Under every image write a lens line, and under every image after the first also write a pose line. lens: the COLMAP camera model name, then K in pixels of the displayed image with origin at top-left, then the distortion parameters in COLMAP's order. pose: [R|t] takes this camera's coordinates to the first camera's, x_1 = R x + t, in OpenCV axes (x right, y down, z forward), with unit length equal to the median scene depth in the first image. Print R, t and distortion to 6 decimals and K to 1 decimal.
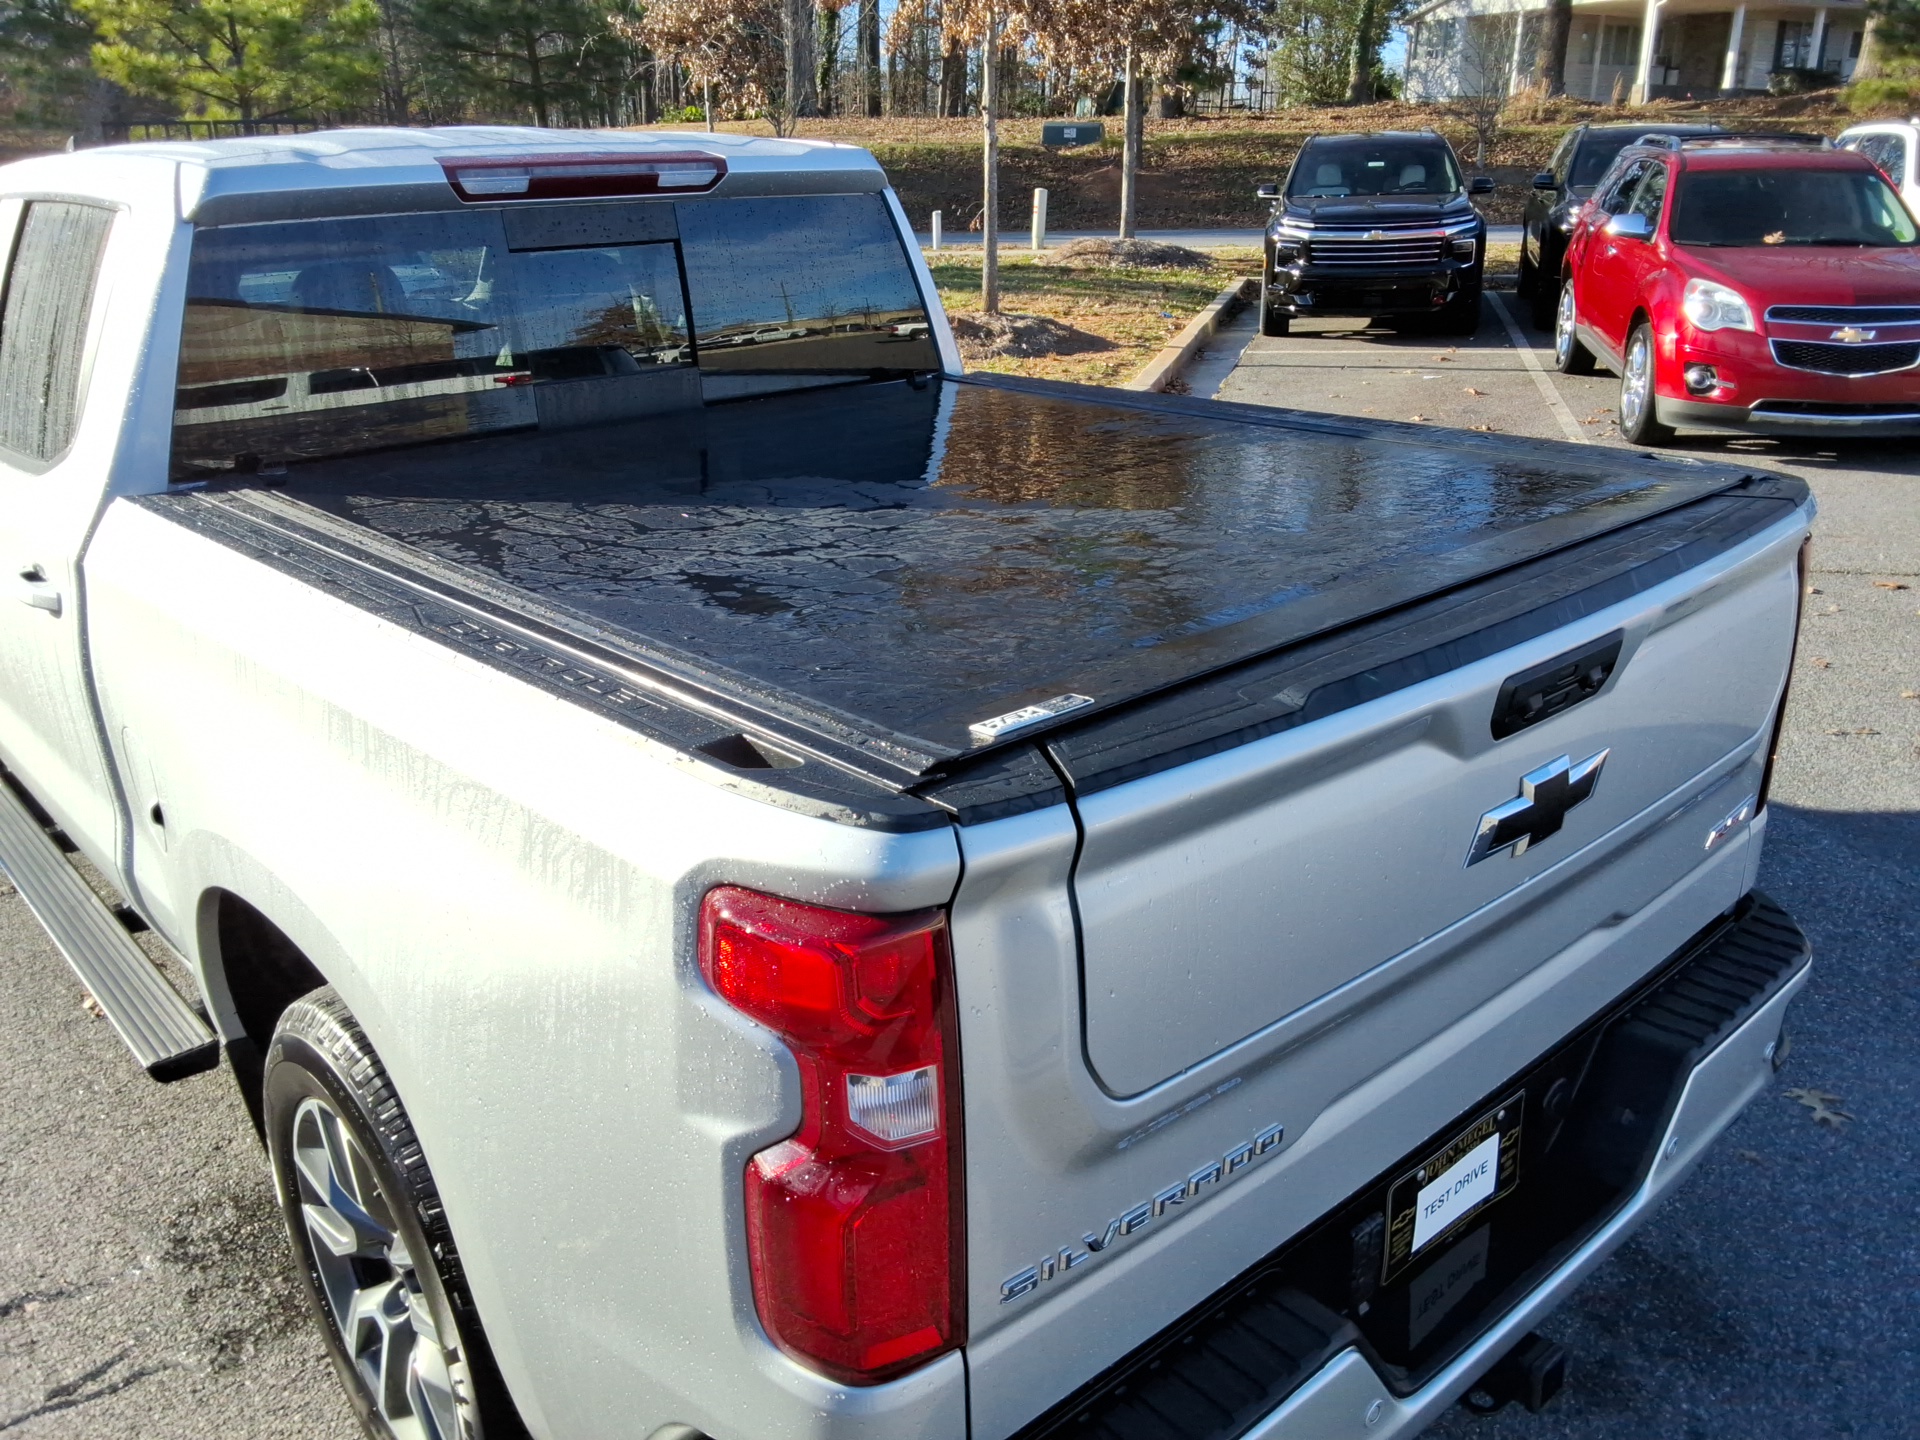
lens RADIAL K [[1556.0, 0, 969.6], [0, 1556.0, 720.6], [0, 0, 1]] dist [0.060631, -0.080244]
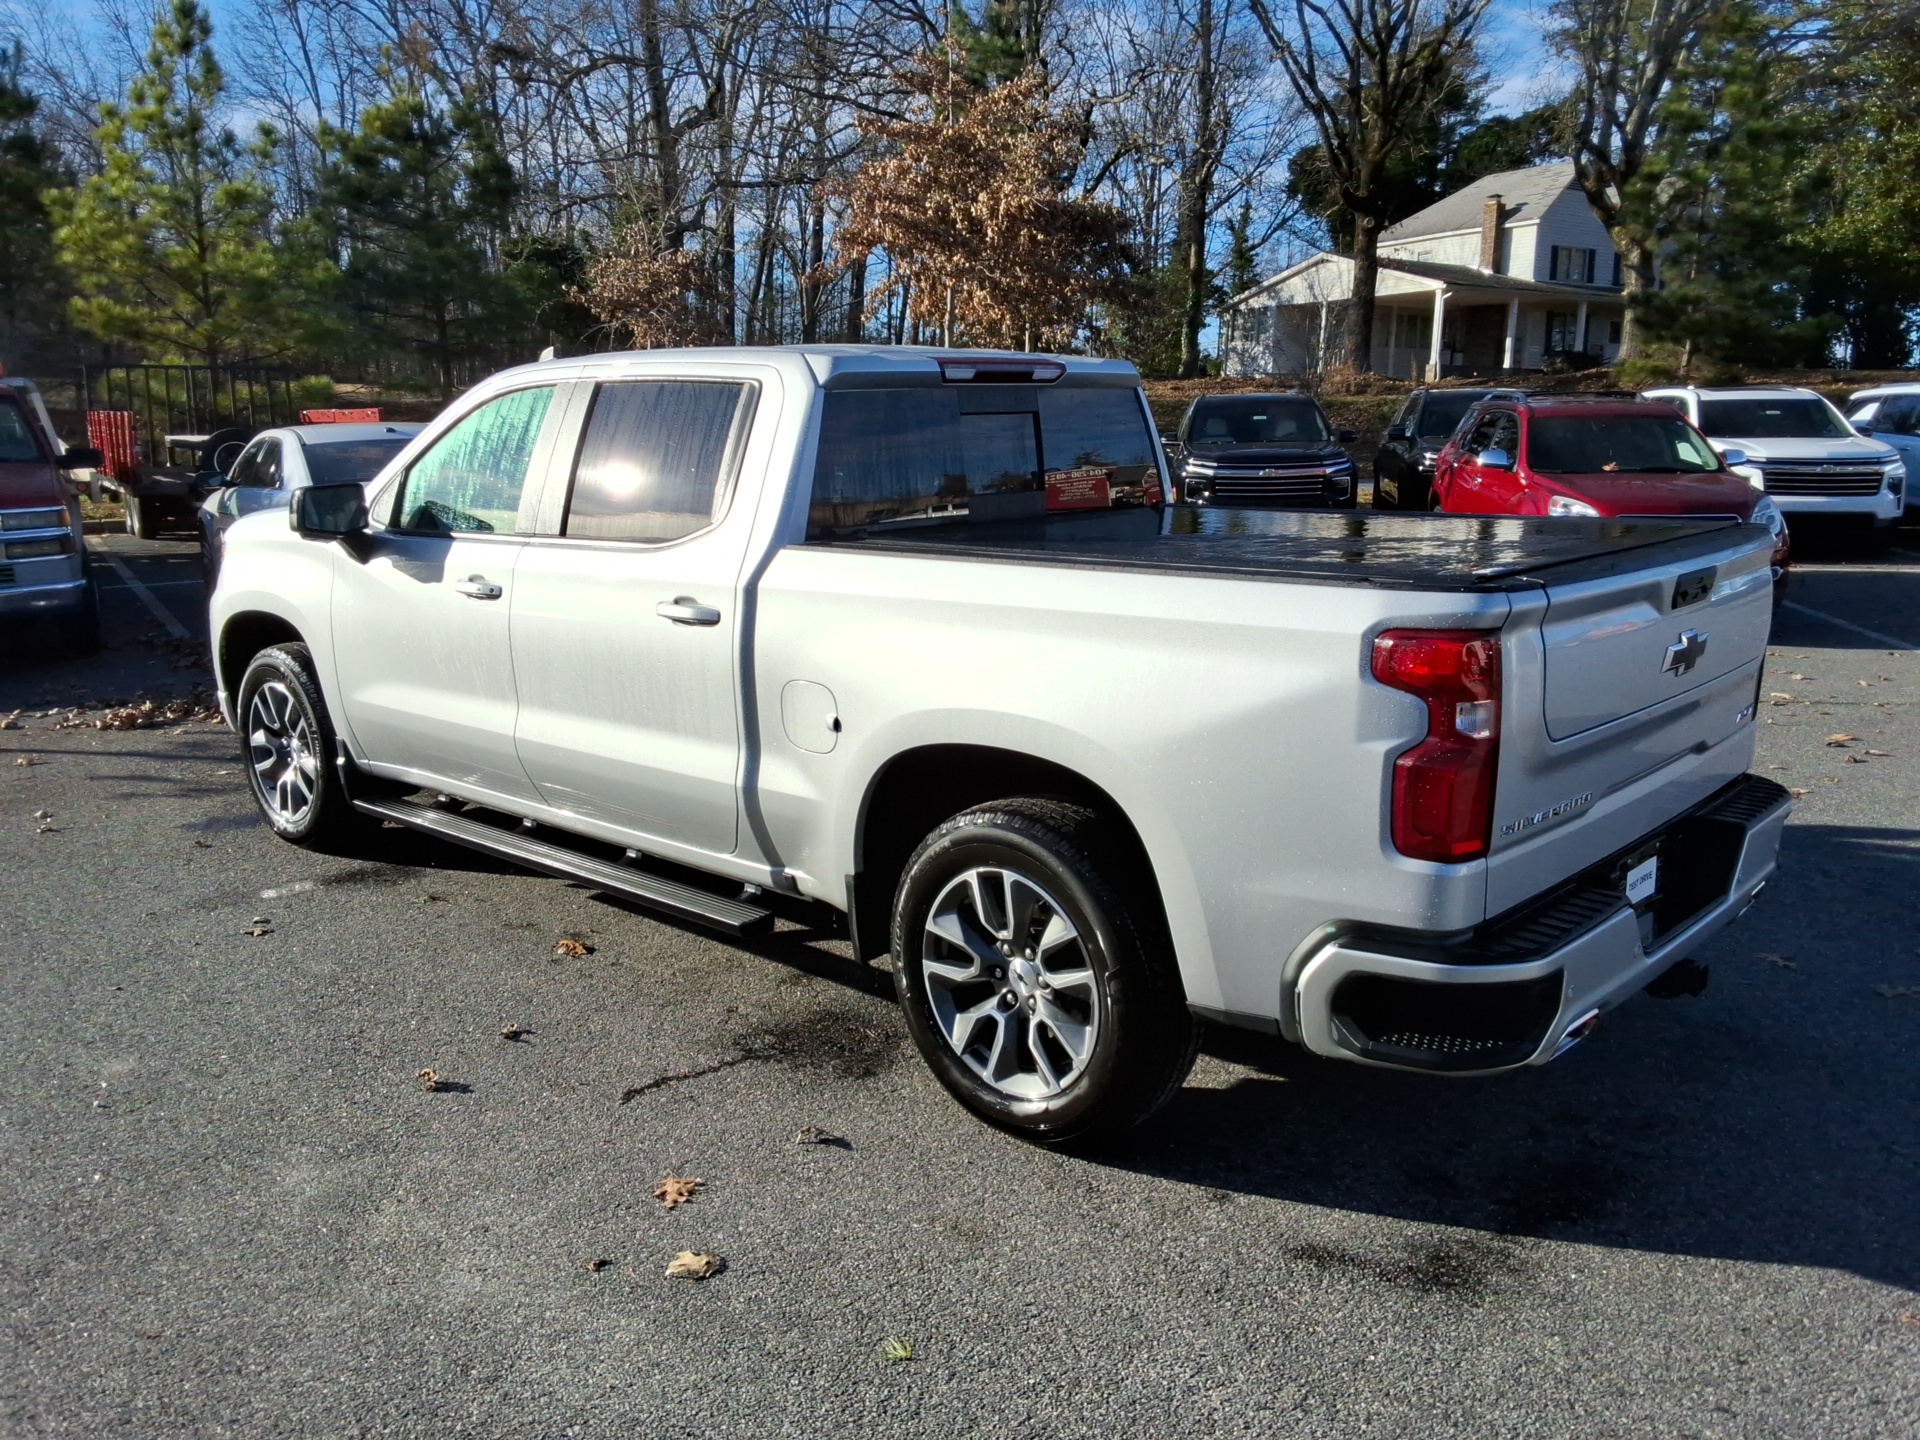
lens RADIAL K [[1524.3, 0, 974.3], [0, 1524.3, 722.4], [0, 0, 1]] dist [0.127025, -0.190463]
pose [[0.994379, -0.006649, 0.105670, -0.057601], [0.022658, 0.988269, -0.151033, 0.032477], [-0.103426, 0.152578, 0.982865, -0.064433]]
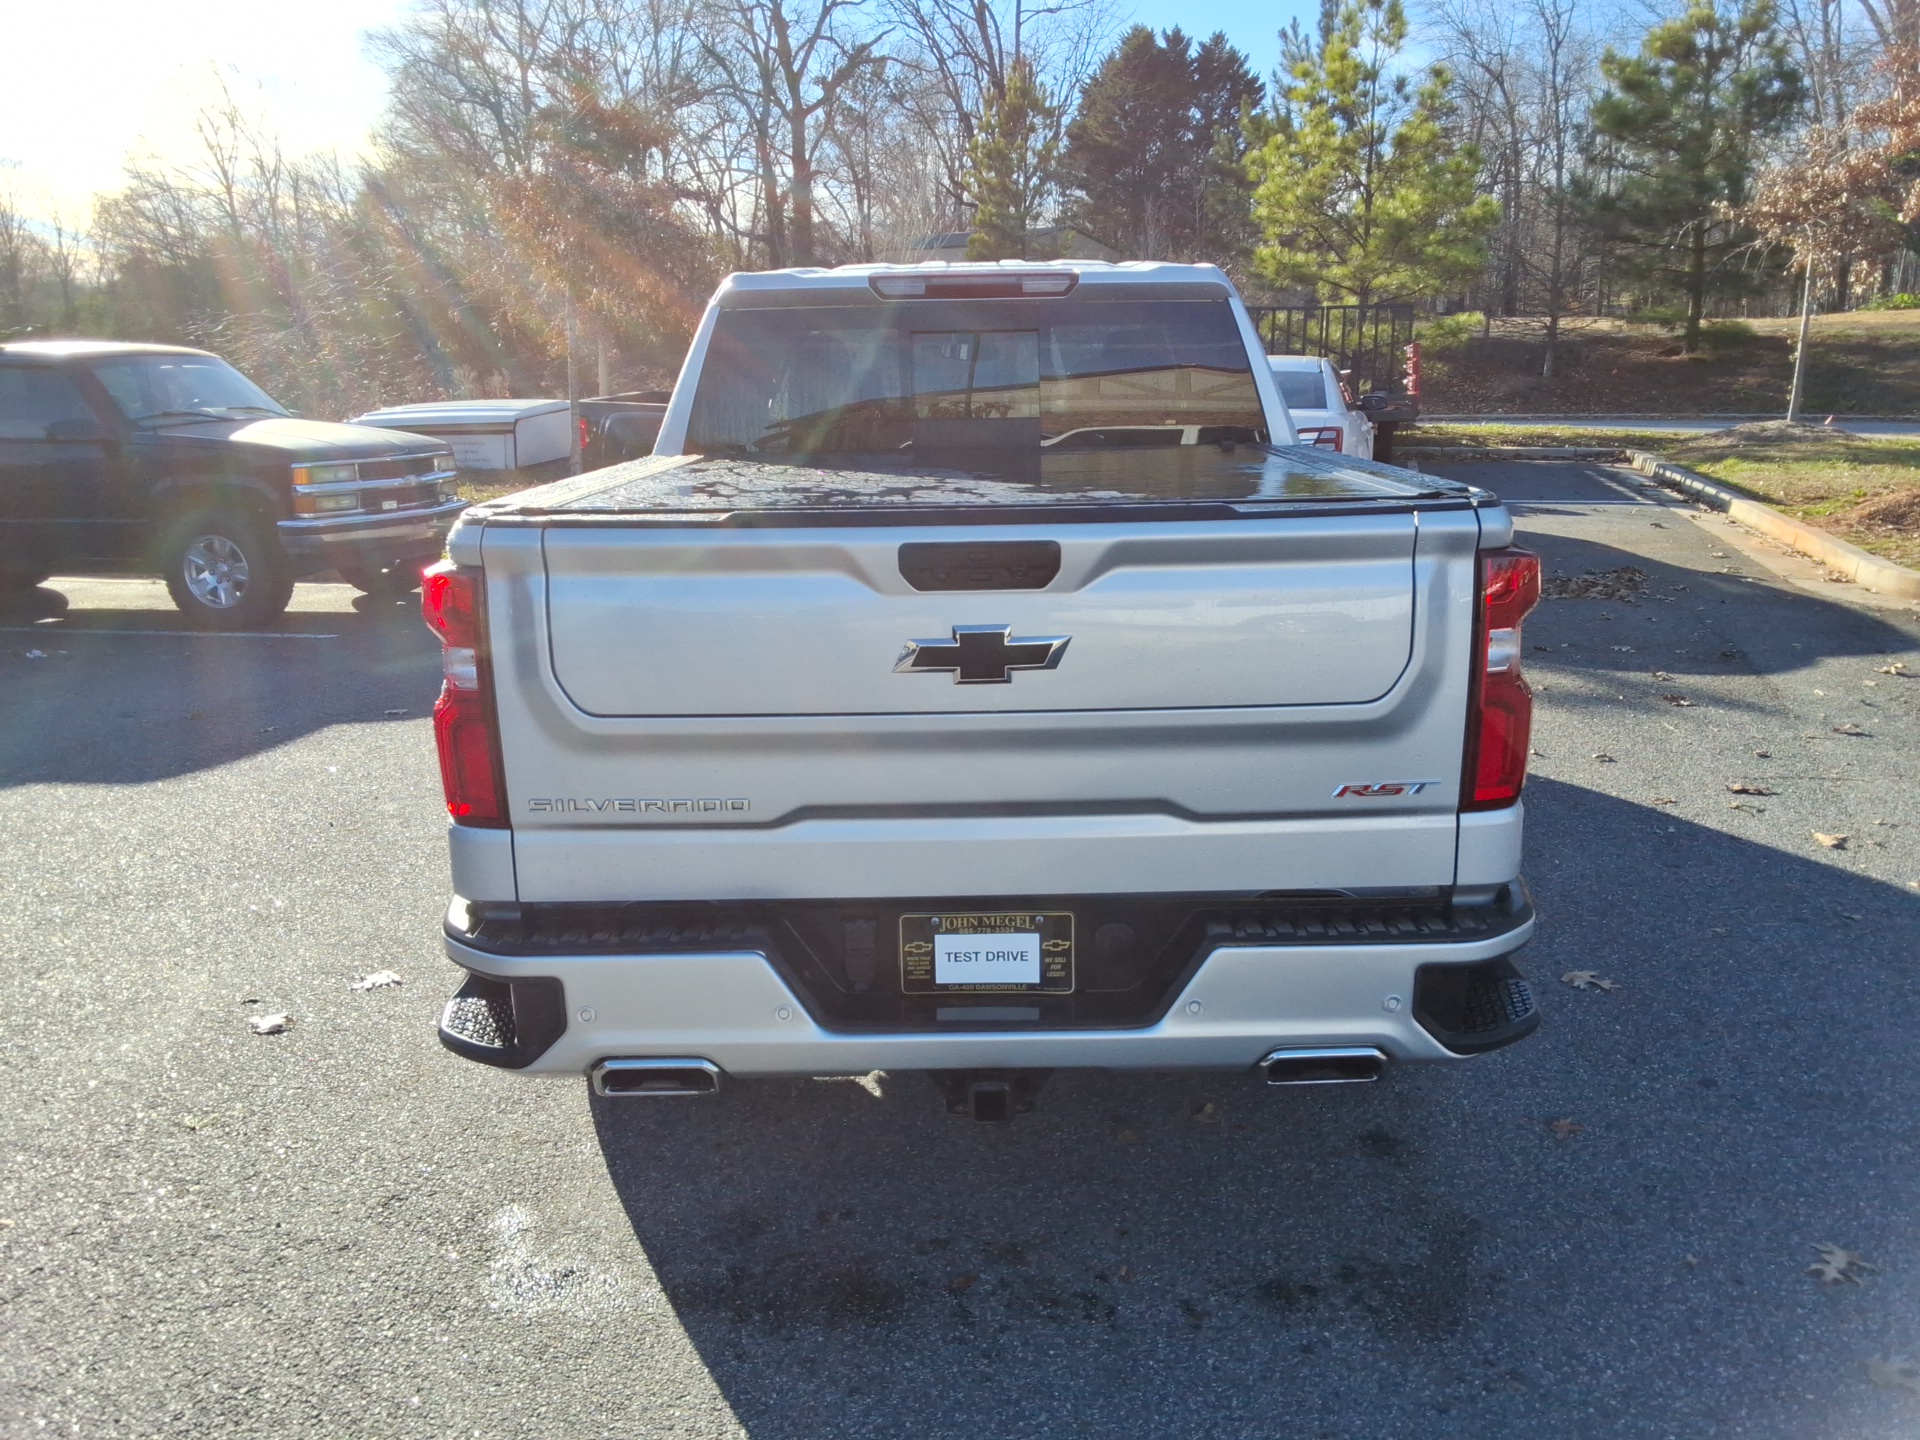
lens RADIAL K [[1556.0, 0, 969.6], [0, 1556.0, 720.6], [0, 0, 1]] dist [0.060631, -0.080244]
pose [[0.756238, 0.161030, -0.634171, 0.100794], [-0.231477, 0.972405, -0.029117, 0.012629], [0.611982, 0.168815, 0.772644, -0.008685]]
